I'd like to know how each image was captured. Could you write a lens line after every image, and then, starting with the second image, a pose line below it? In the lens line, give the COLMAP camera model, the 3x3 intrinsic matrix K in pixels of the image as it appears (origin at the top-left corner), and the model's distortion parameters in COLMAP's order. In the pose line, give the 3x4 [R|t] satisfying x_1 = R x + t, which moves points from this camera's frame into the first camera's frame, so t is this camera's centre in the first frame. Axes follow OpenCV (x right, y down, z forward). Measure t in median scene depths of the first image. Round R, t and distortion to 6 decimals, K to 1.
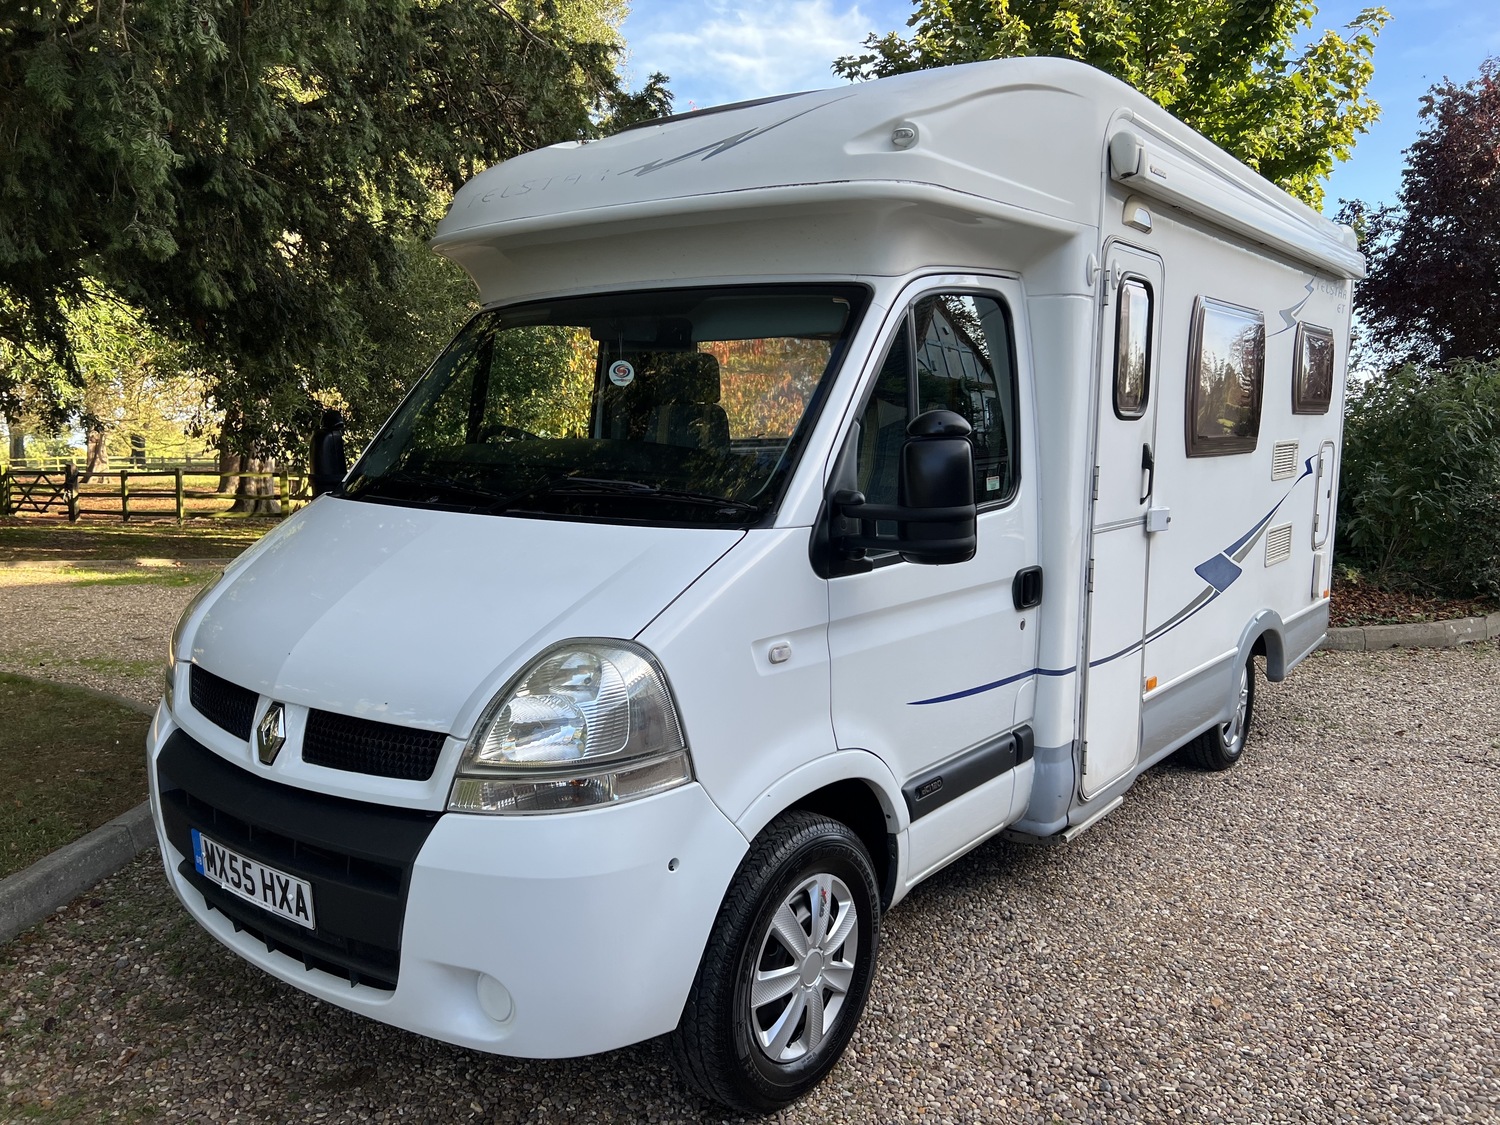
lens RADIAL K [[1122.0, 0, 760.1], [0, 1122.0, 561.7], [0, 0, 1]] dist [0.025989, -0.008871]
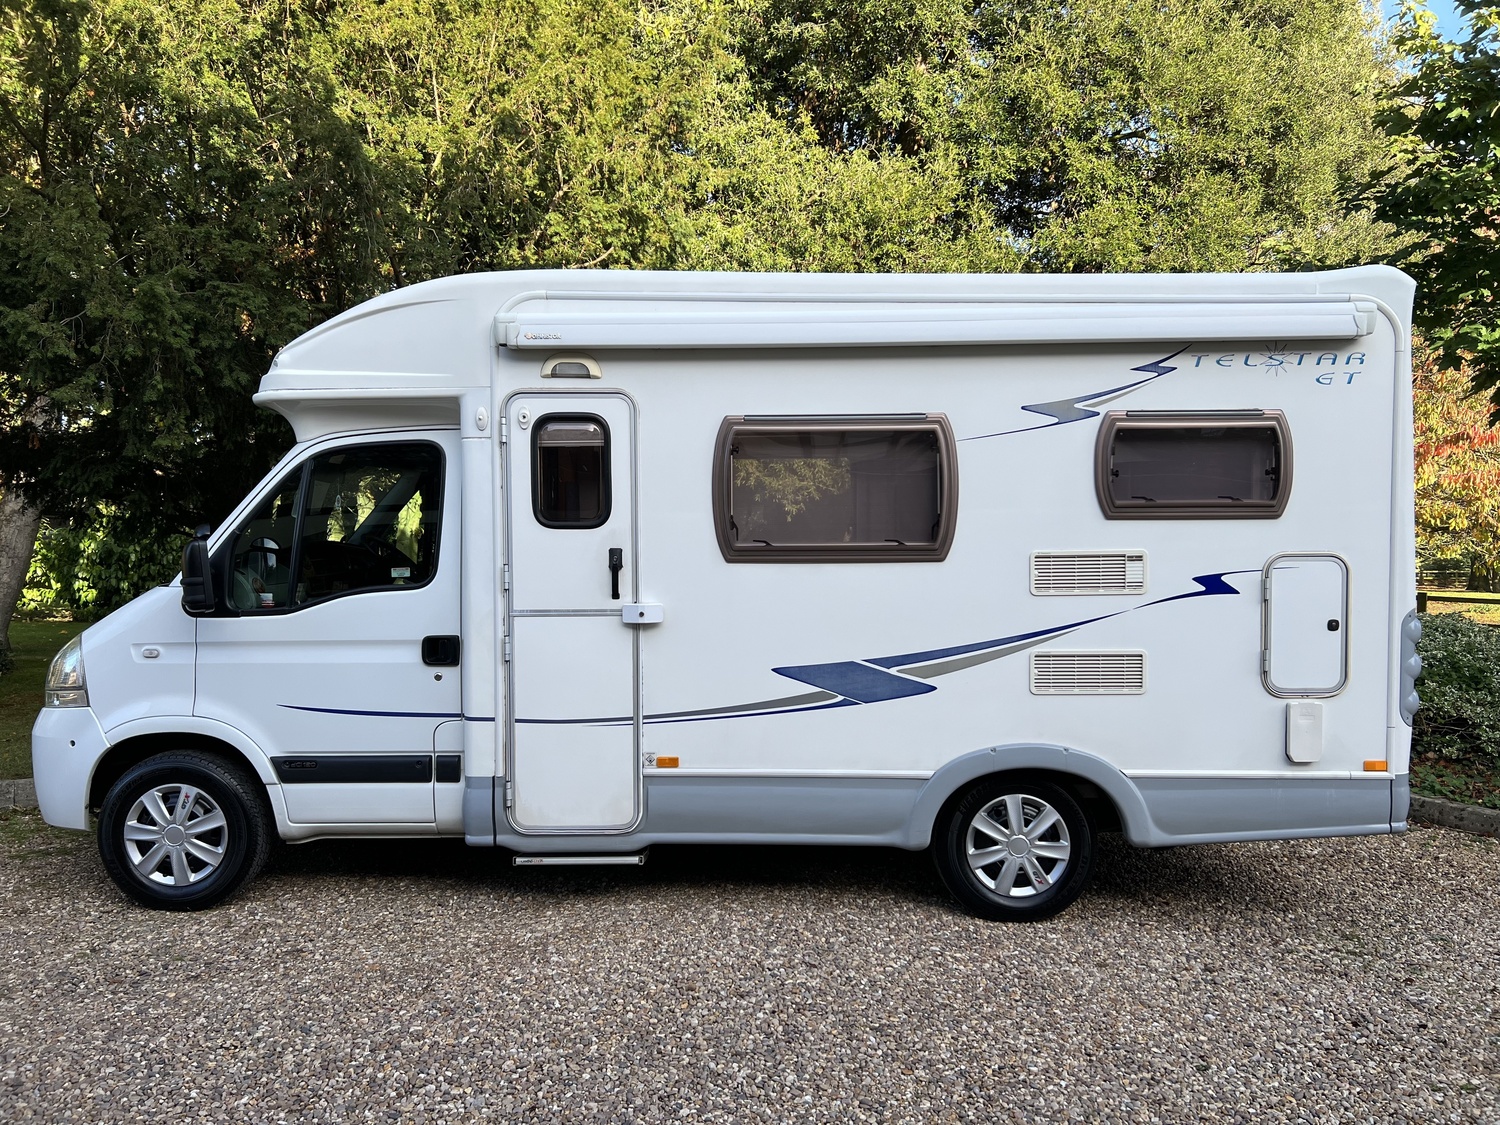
lens RADIAL K [[1122.0, 0, 758.5], [0, 1122.0, 565.5], [0, 0, 1]] dist [0.025989, -0.008871]
pose [[0.608493, 0.016861, -0.793380, 2.001434], [-0.092495, 0.994467, -0.049806, -0.059835], [0.788150, 0.103690, 0.606685, 0.593350]]
